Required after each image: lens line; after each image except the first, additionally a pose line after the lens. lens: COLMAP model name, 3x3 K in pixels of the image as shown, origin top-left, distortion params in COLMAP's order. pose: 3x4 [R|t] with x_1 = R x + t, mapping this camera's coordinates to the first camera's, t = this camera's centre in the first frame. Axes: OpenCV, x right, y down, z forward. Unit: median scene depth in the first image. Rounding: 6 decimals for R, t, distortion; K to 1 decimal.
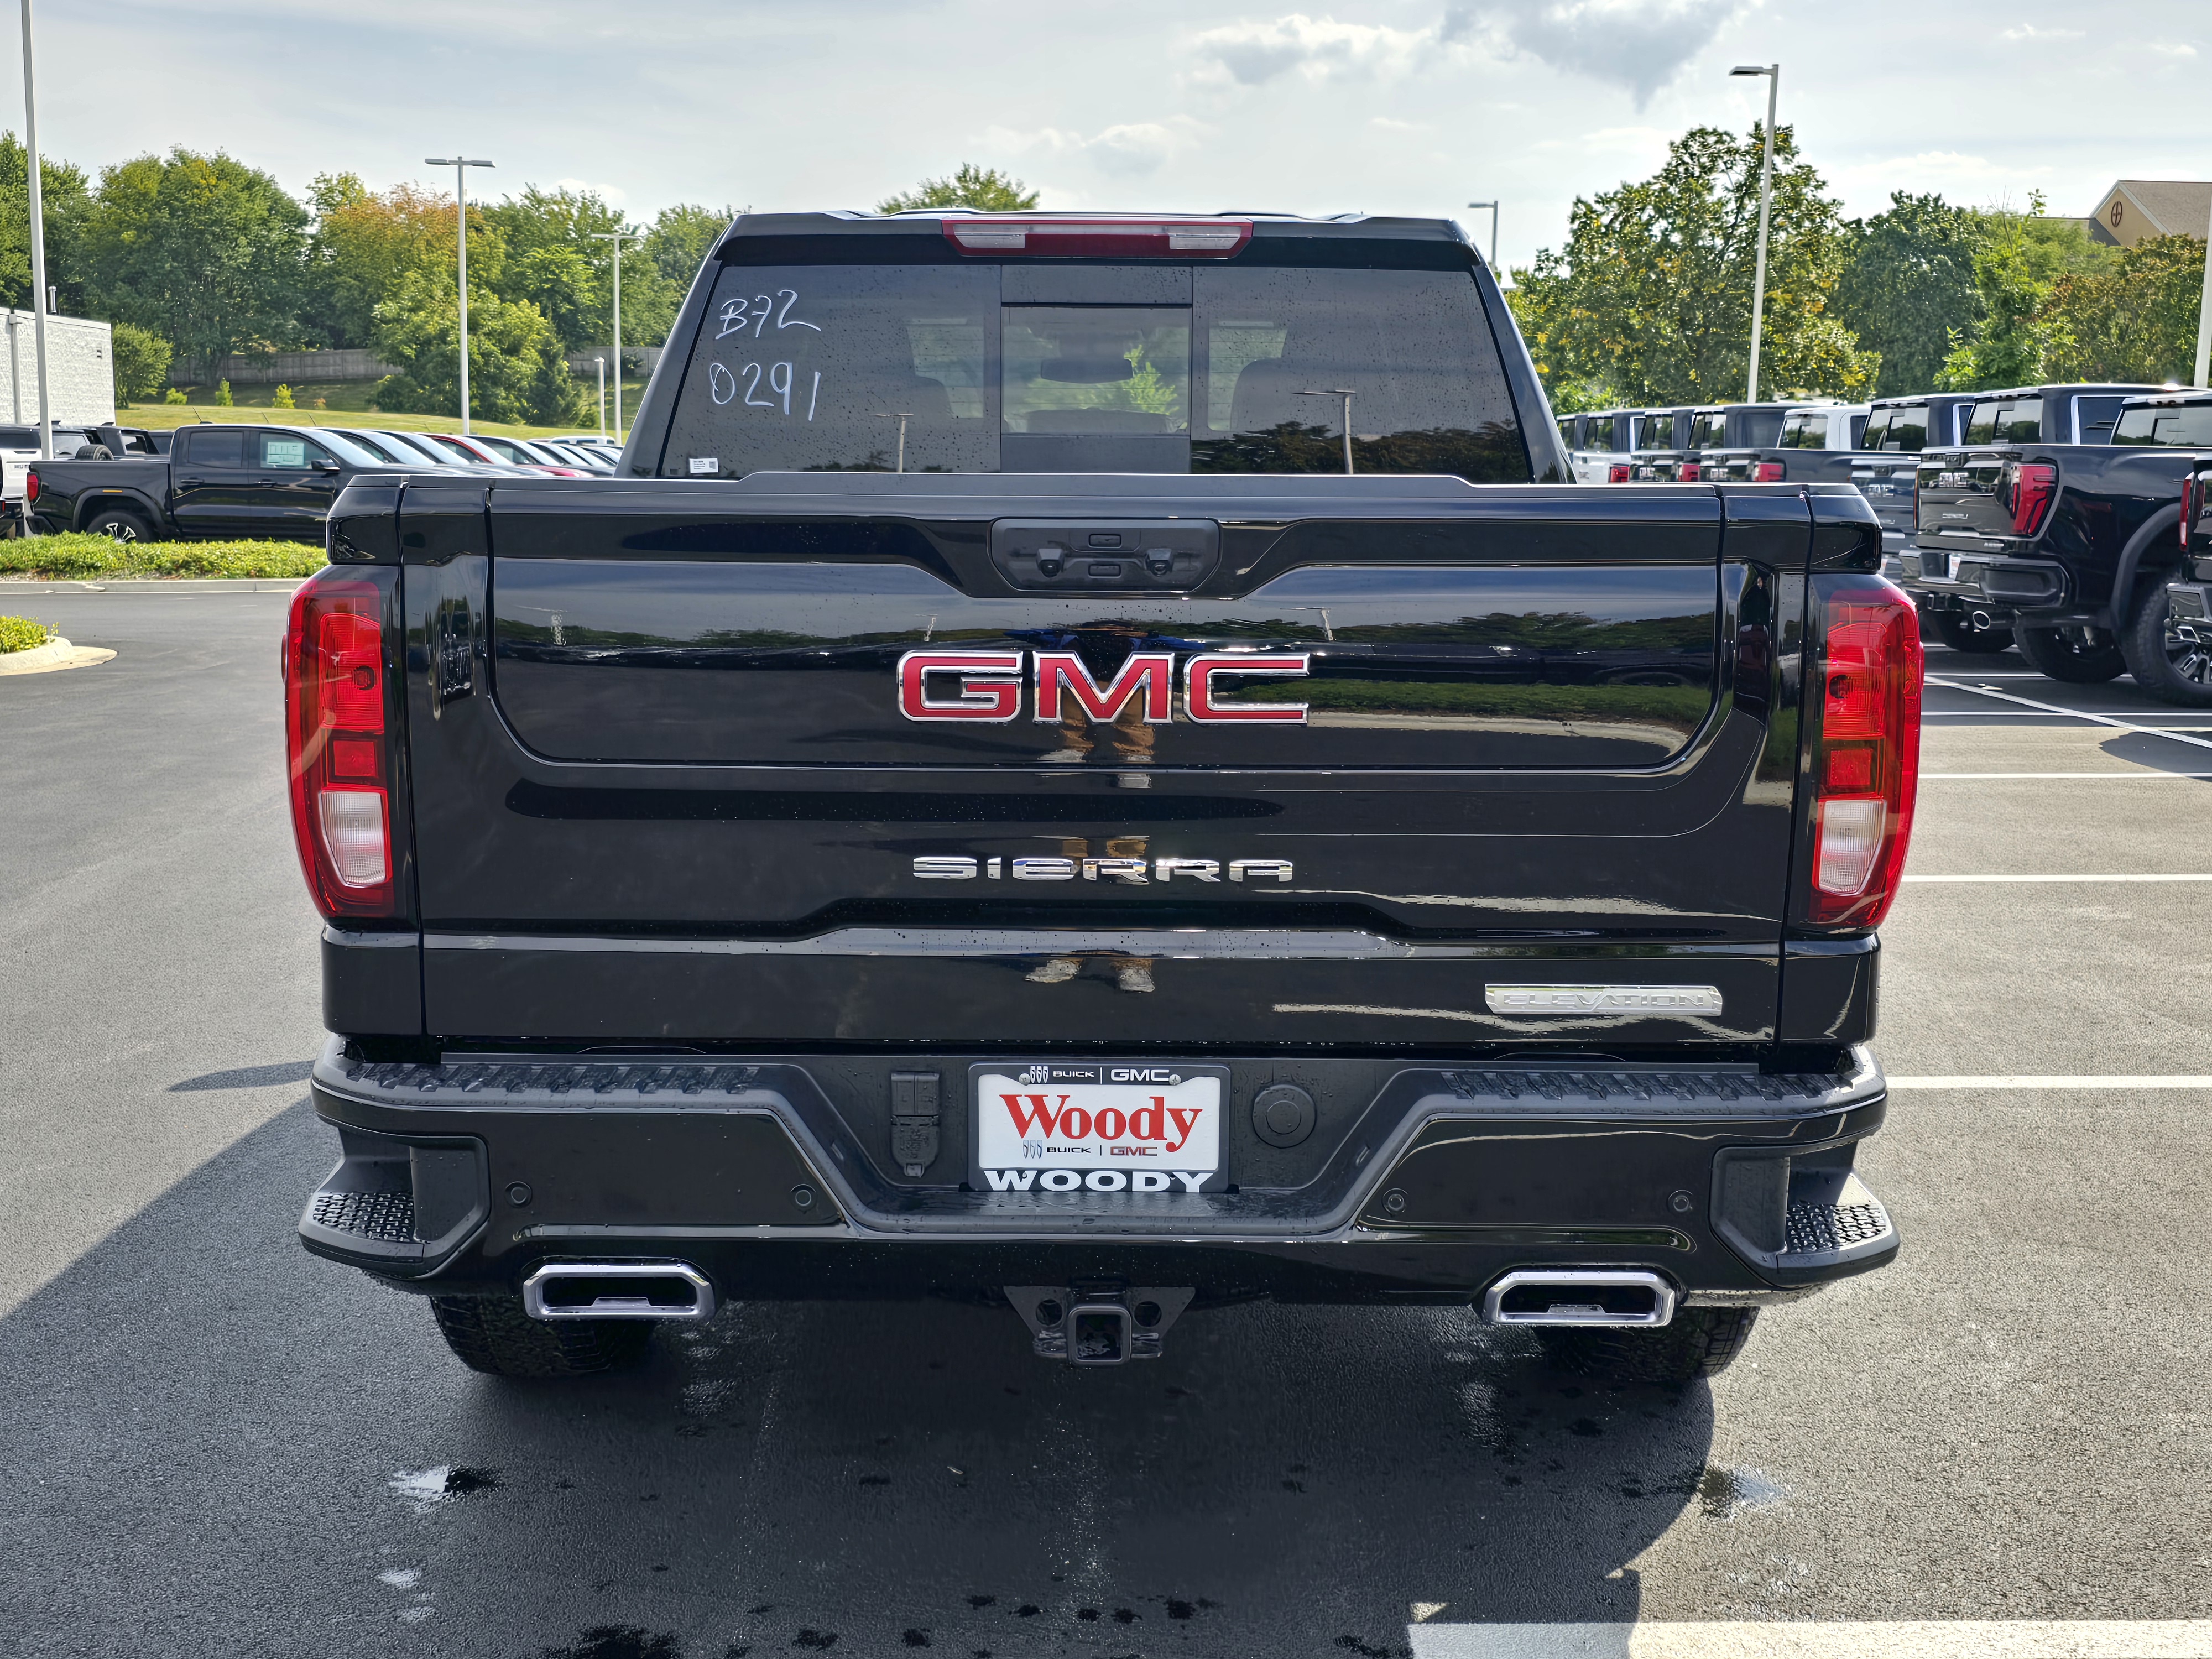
lens RADIAL K [[2506.0, 0, 1012.4], [0, 2506.0, 800.3], [0, 0, 1]] dist [0.066028, 0.000000]
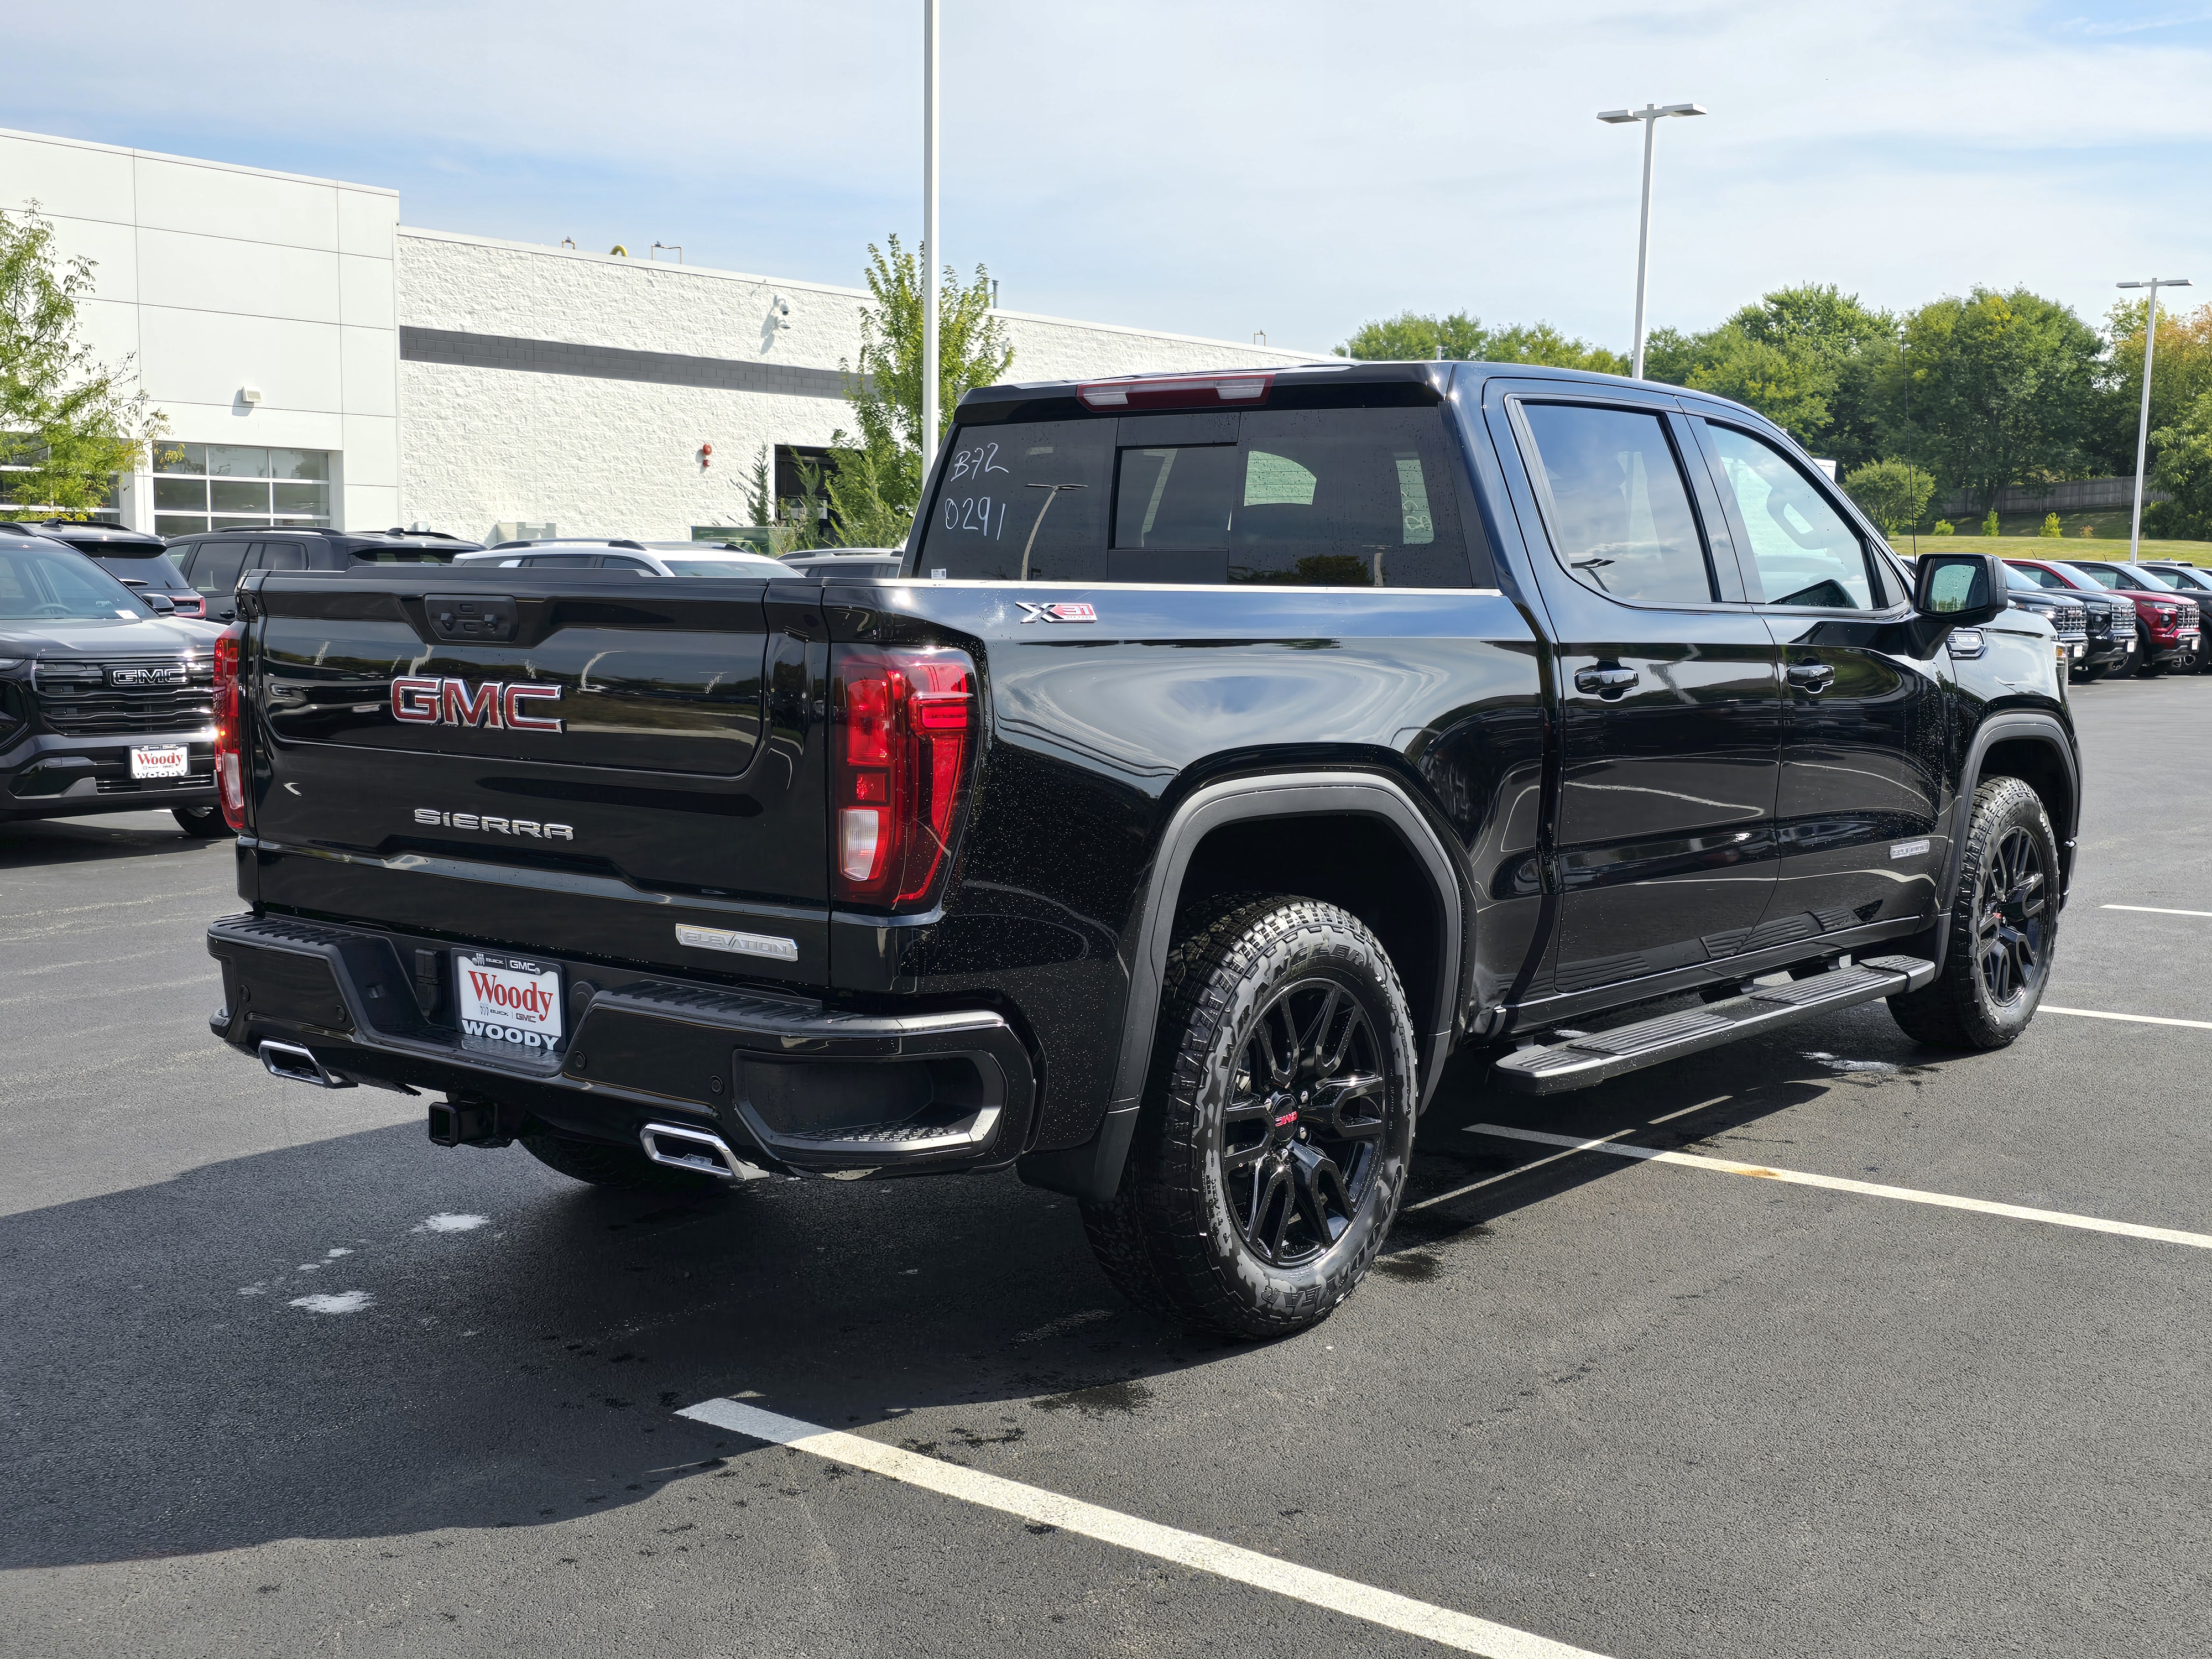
lens RADIAL K [[2506.0, 0, 1129.9], [0, 2506.0, 802.4], [0, 0, 1]] dist [0.066028, 0.000000]
pose [[0.783164, 0.060270, -0.618888, 0.621928], [-0.091250, 0.995656, -0.018510, 0.003457], [0.615083, 0.070970, 0.785261, 0.016642]]
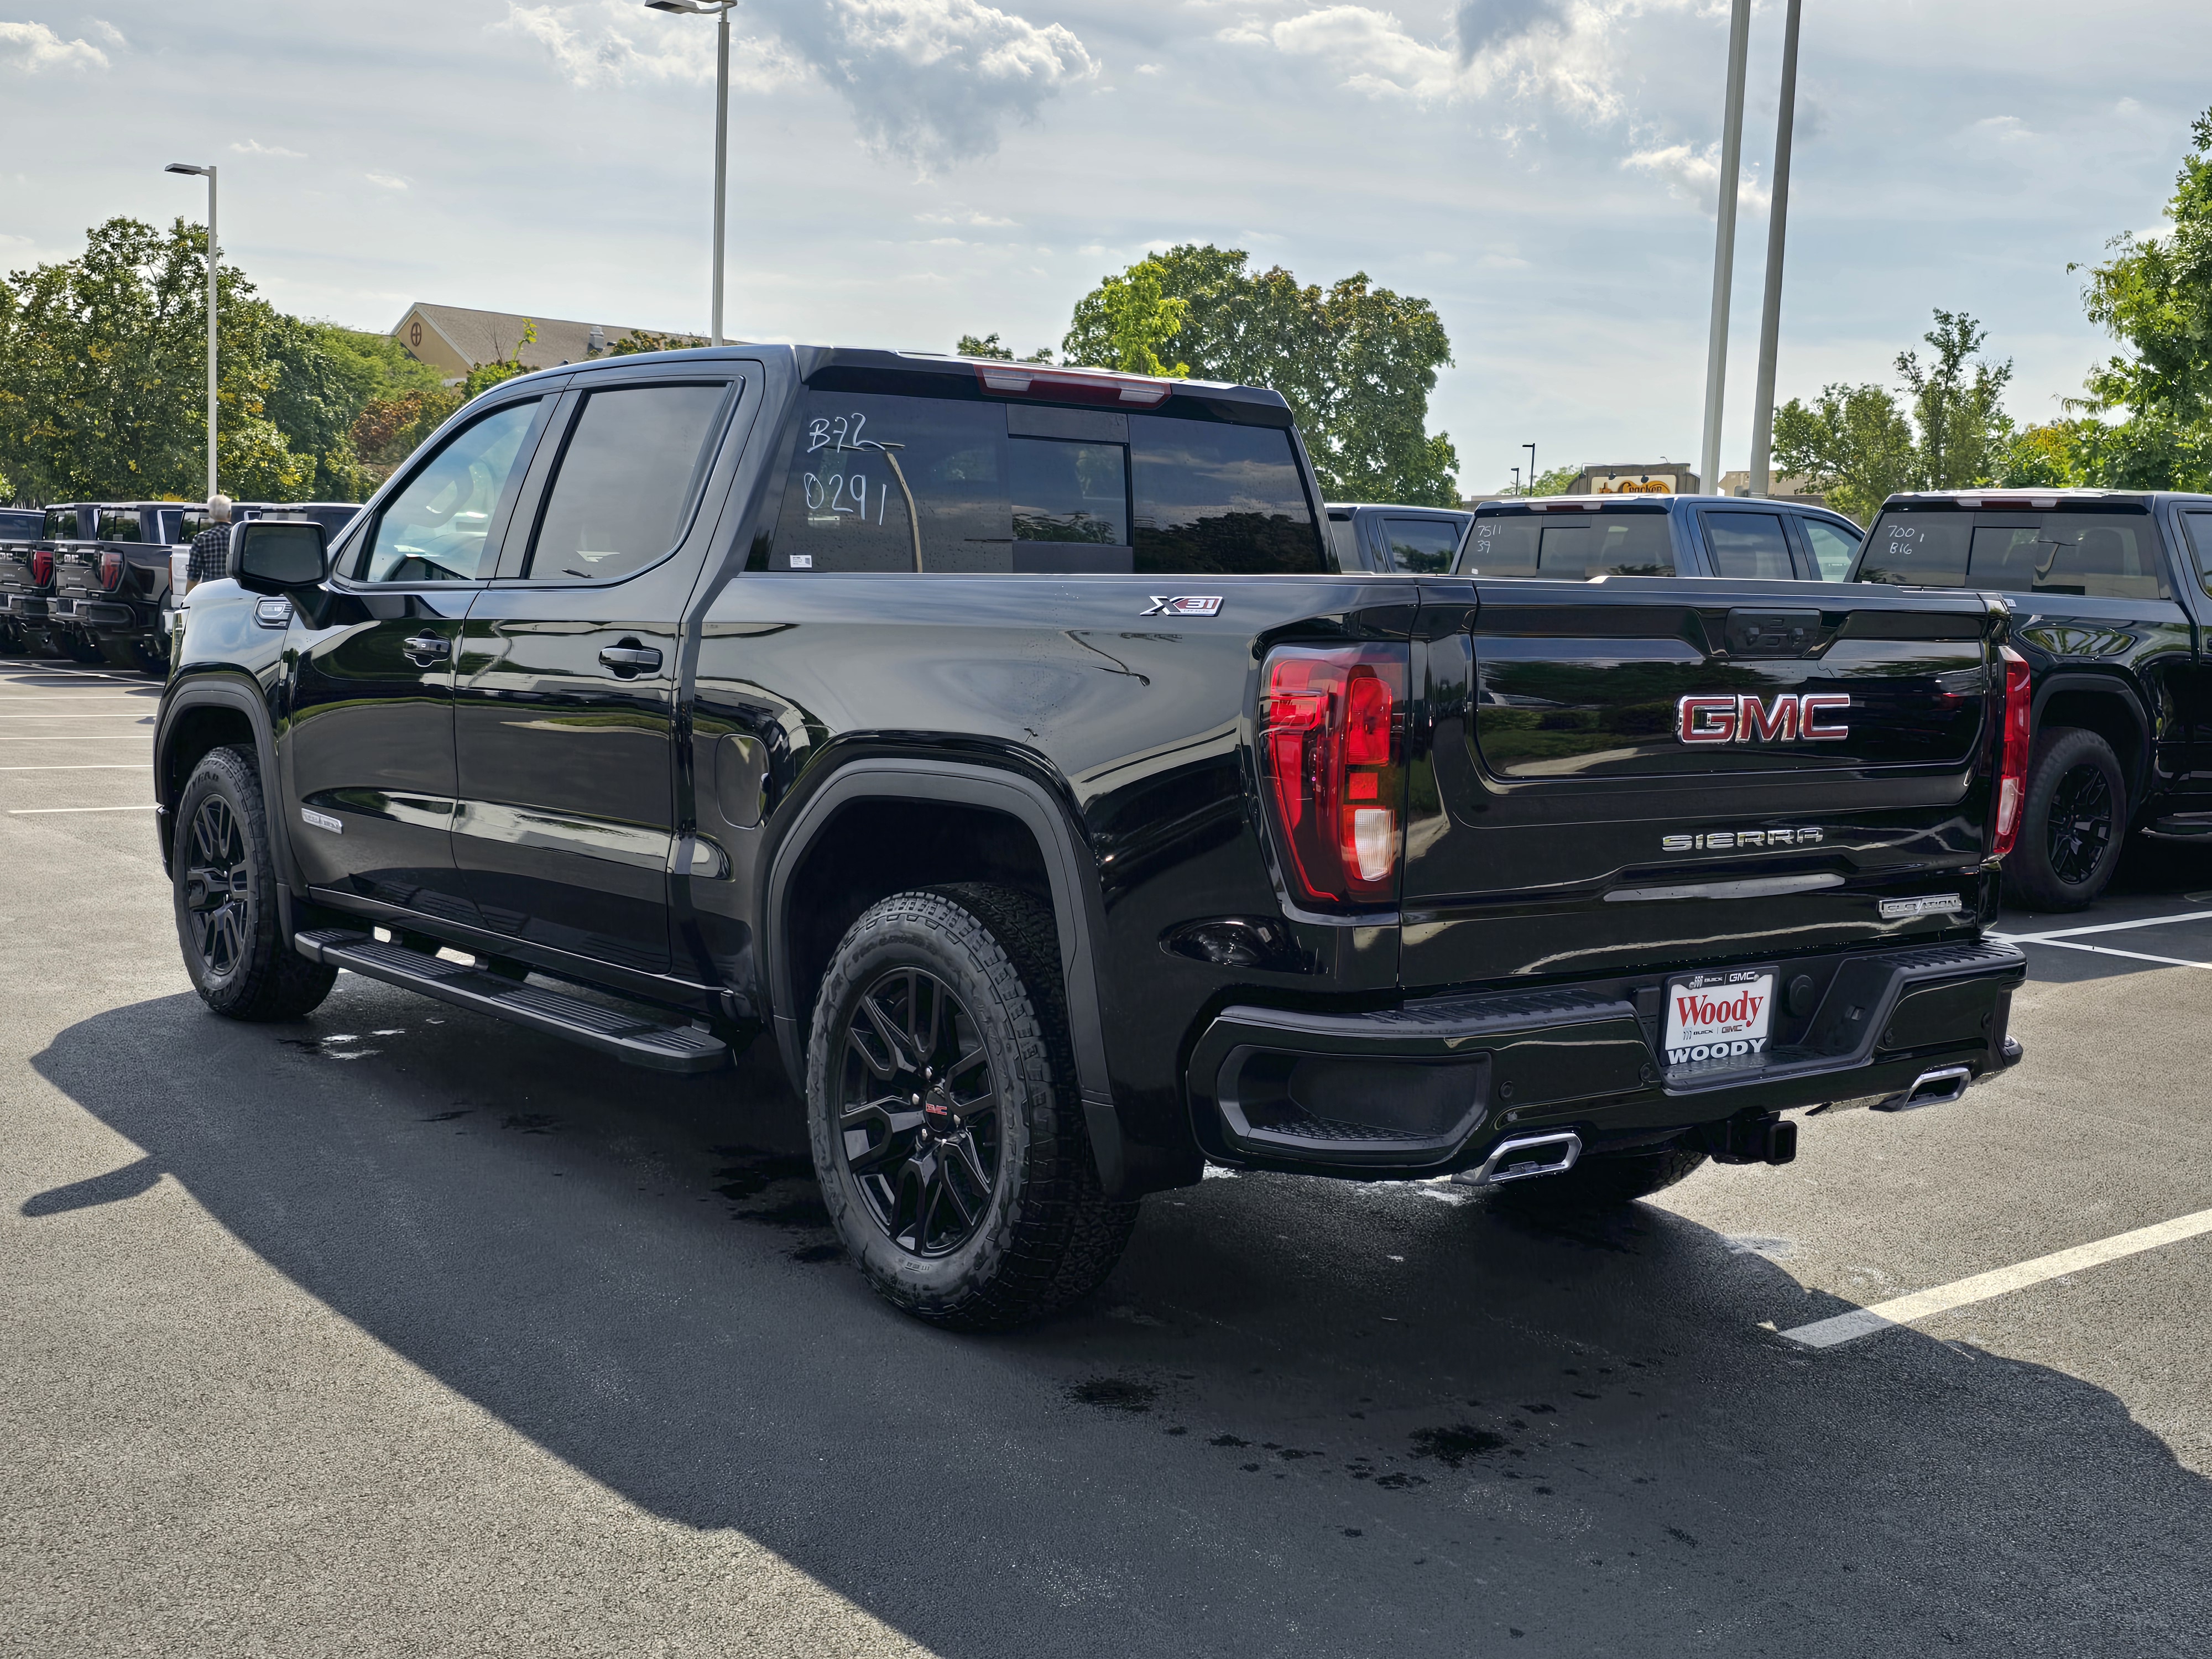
lens RADIAL K [[2506.0, 0, 1083.6], [0, 2506.0, 808.0], [0, 0, 1]] dist [0.066028, 0.000000]
pose [[0.793204, -0.041527, 0.607539, -0.581643], [0.062785, 0.997932, -0.013760, 0.002160], [-0.605711, 0.049059, 0.794171, 0.015159]]
